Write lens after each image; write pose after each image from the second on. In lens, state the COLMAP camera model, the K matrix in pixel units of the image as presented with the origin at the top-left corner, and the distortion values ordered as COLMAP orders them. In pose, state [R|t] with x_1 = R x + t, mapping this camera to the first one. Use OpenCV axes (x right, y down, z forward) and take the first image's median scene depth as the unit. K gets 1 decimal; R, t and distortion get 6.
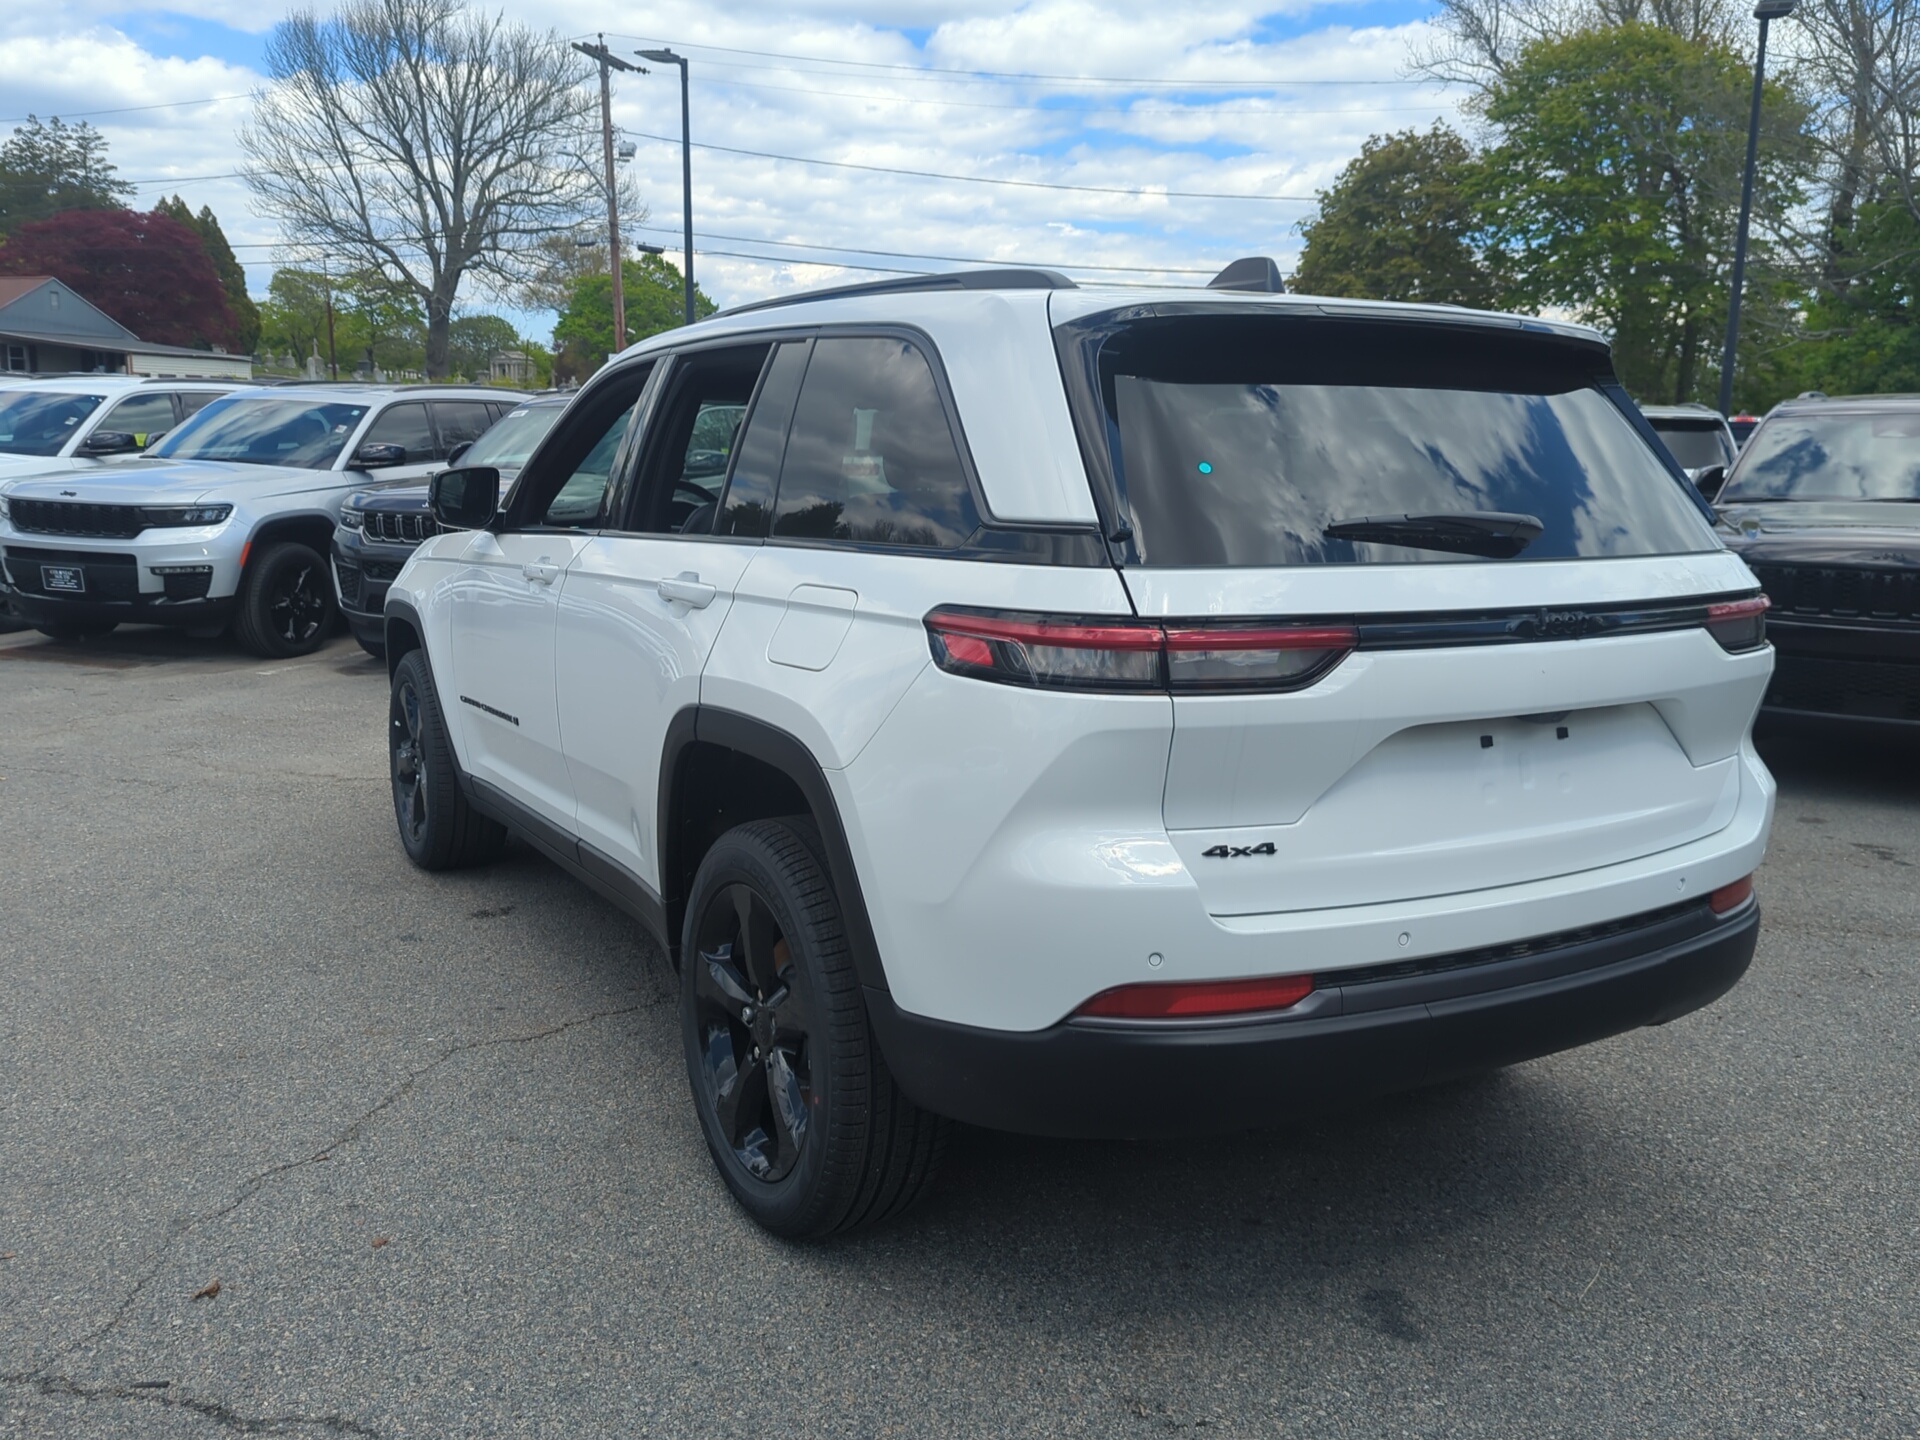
lens RADIAL K [[1562.5, 0, 976.4], [0, 1562.5, 689.1], [0, 0, 1]] dist [0.061312, -0.057282]
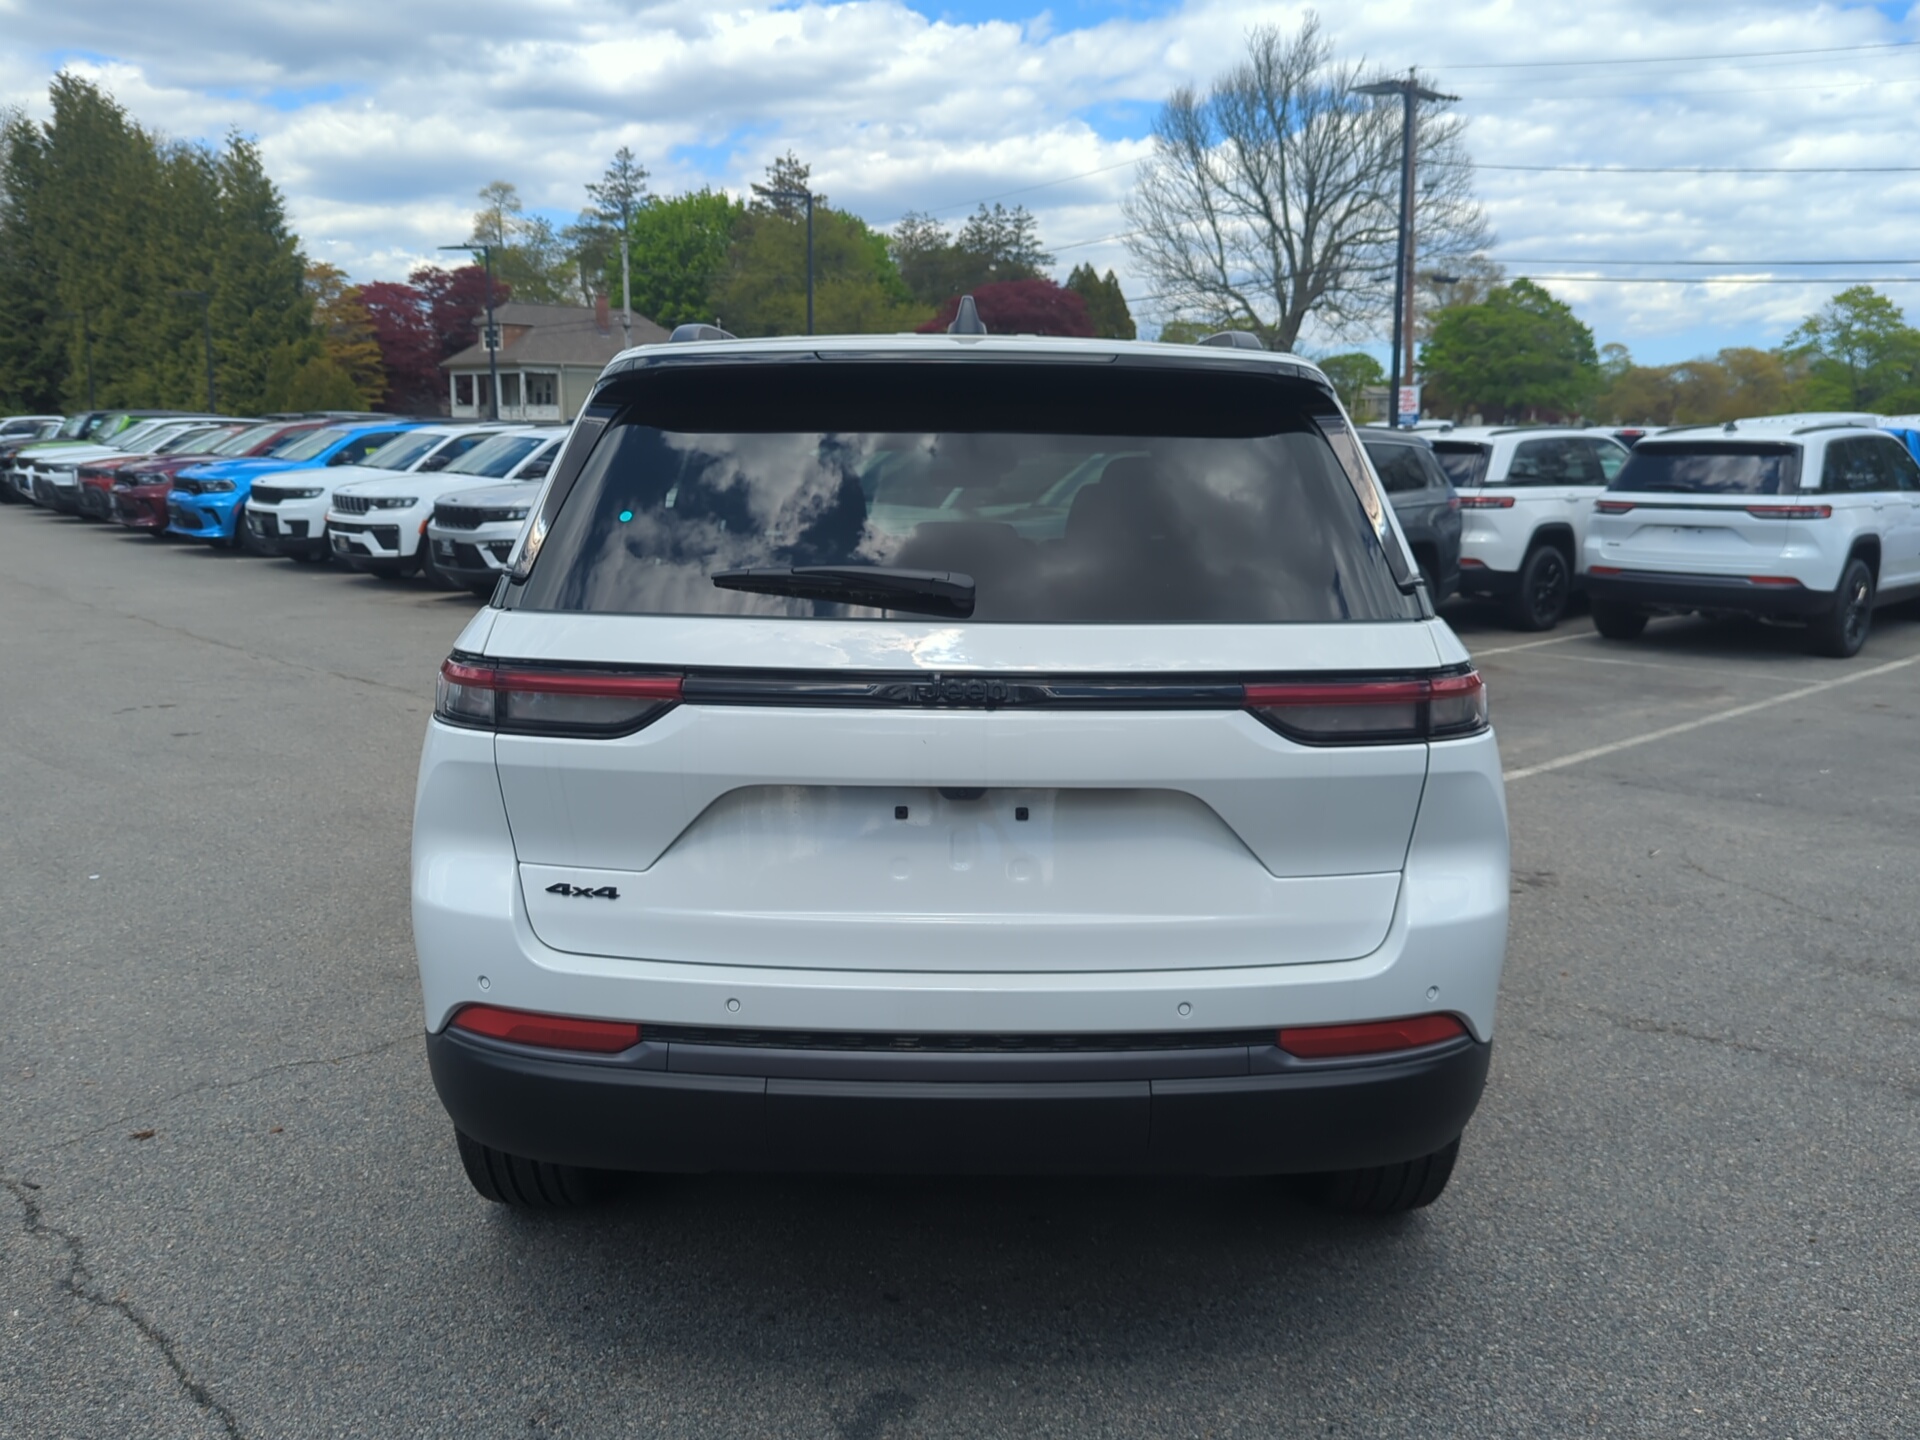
lens RADIAL K [[1562.5, 0, 977.9], [0, 1562.5, 691.7], [0, 0, 1]] dist [0.061312, -0.057282]
pose [[0.858853, 0.063700, -0.508245, 0.033463], [-0.073266, 0.997312, 0.001187, -0.001715], [0.506955, 0.036218, 0.861211, 0.009142]]
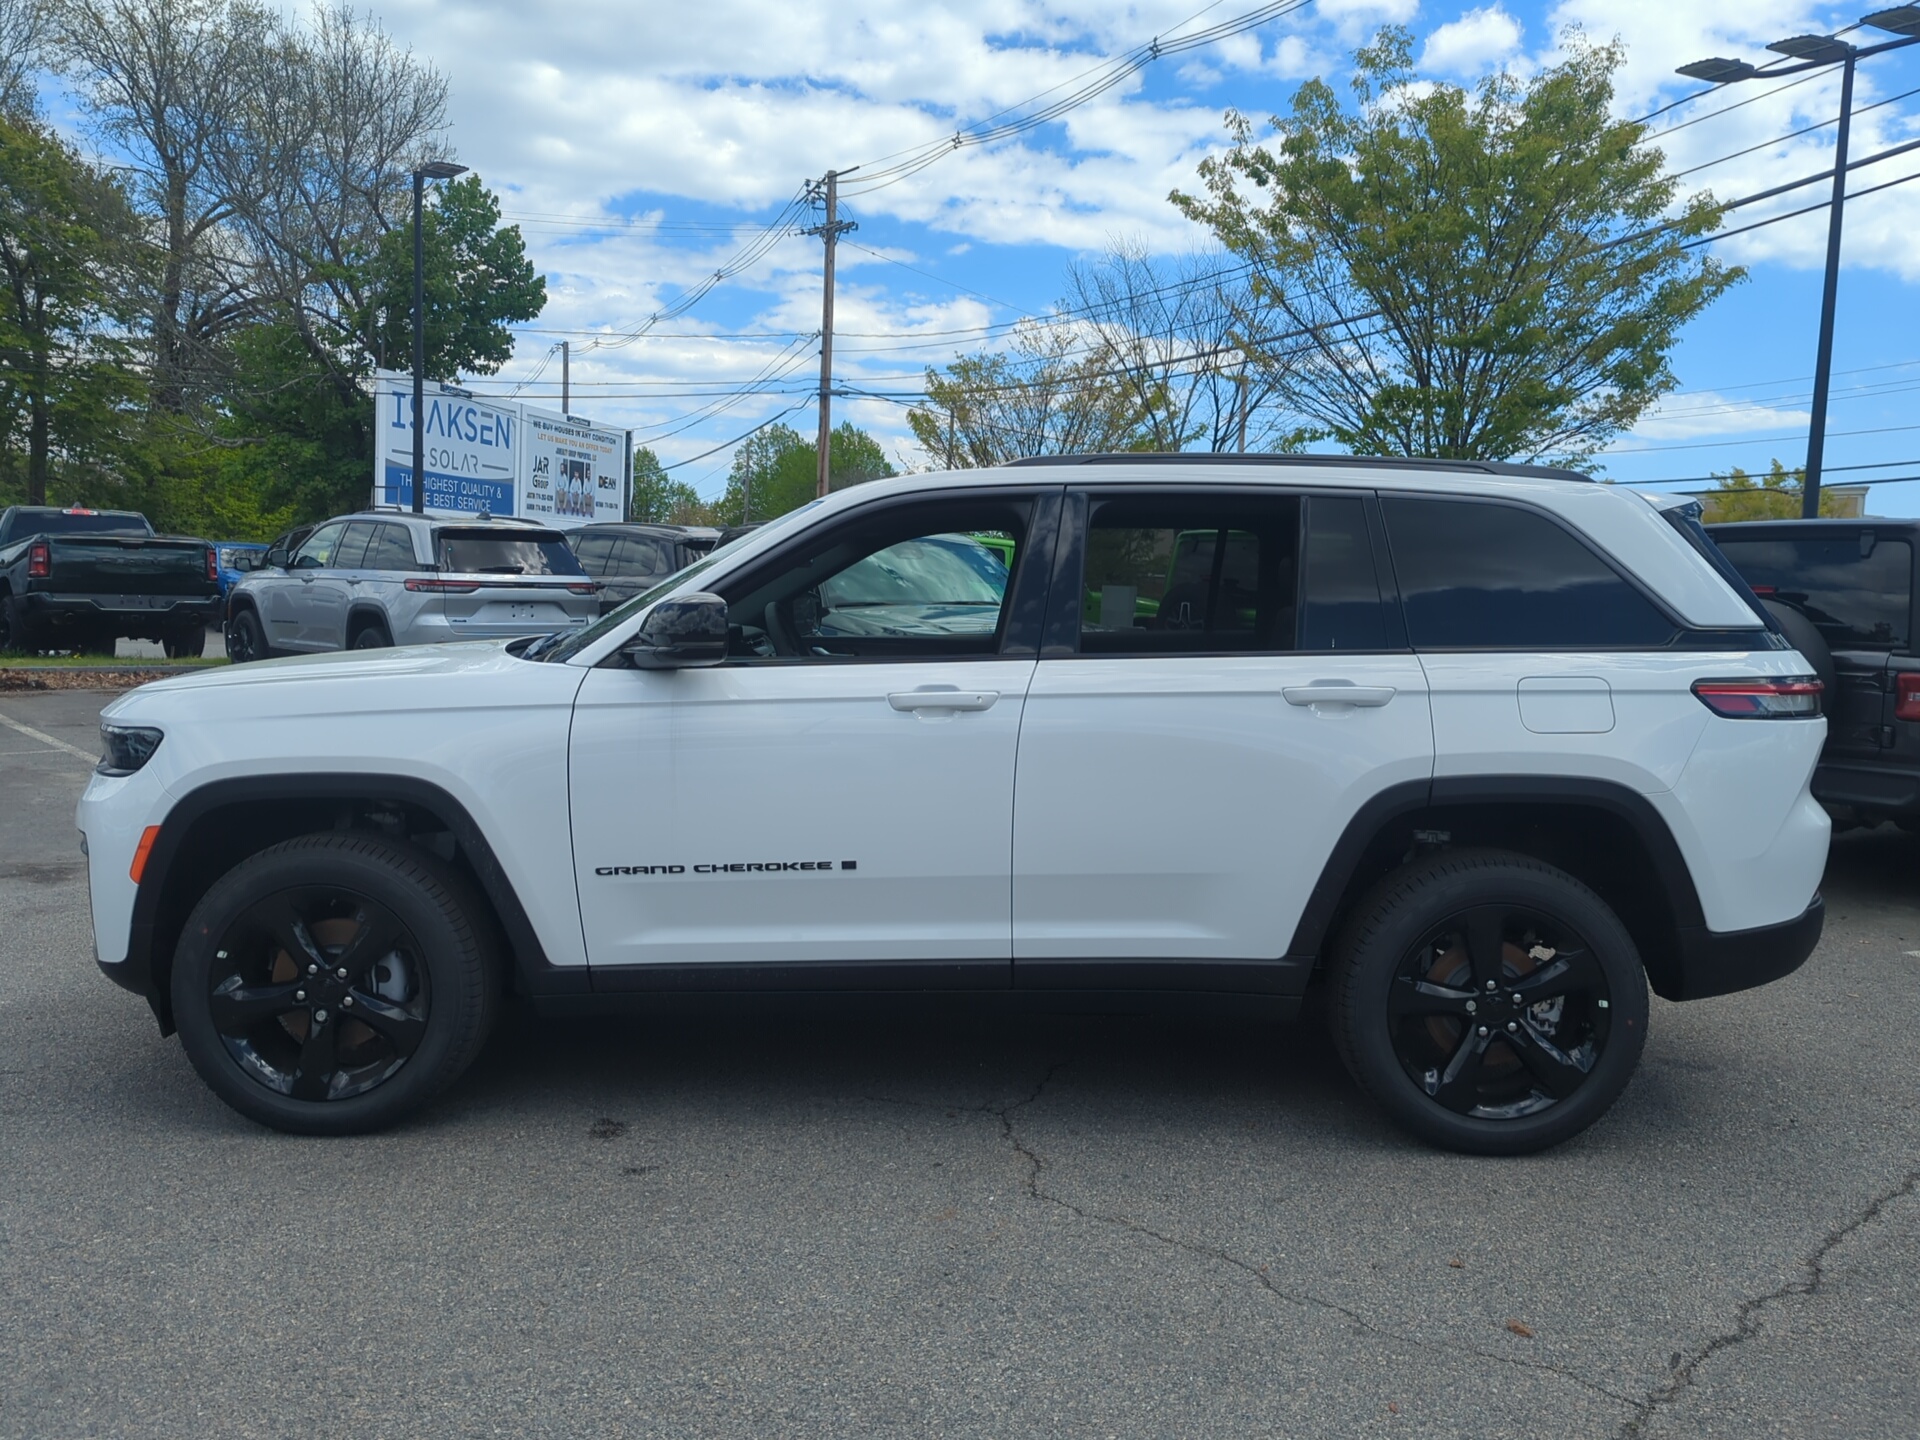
lens RADIAL K [[1562.5, 0, 963.0], [0, 1562.5, 731.5], [0, 0, 1]] dist [0.061312, -0.057282]
pose [[0.521104, -0.082537, 0.849493, -0.071528], [0.111726, 0.993345, 0.027978, -0.005198], [-0.846149, 0.080331, 0.526858, 0.031467]]
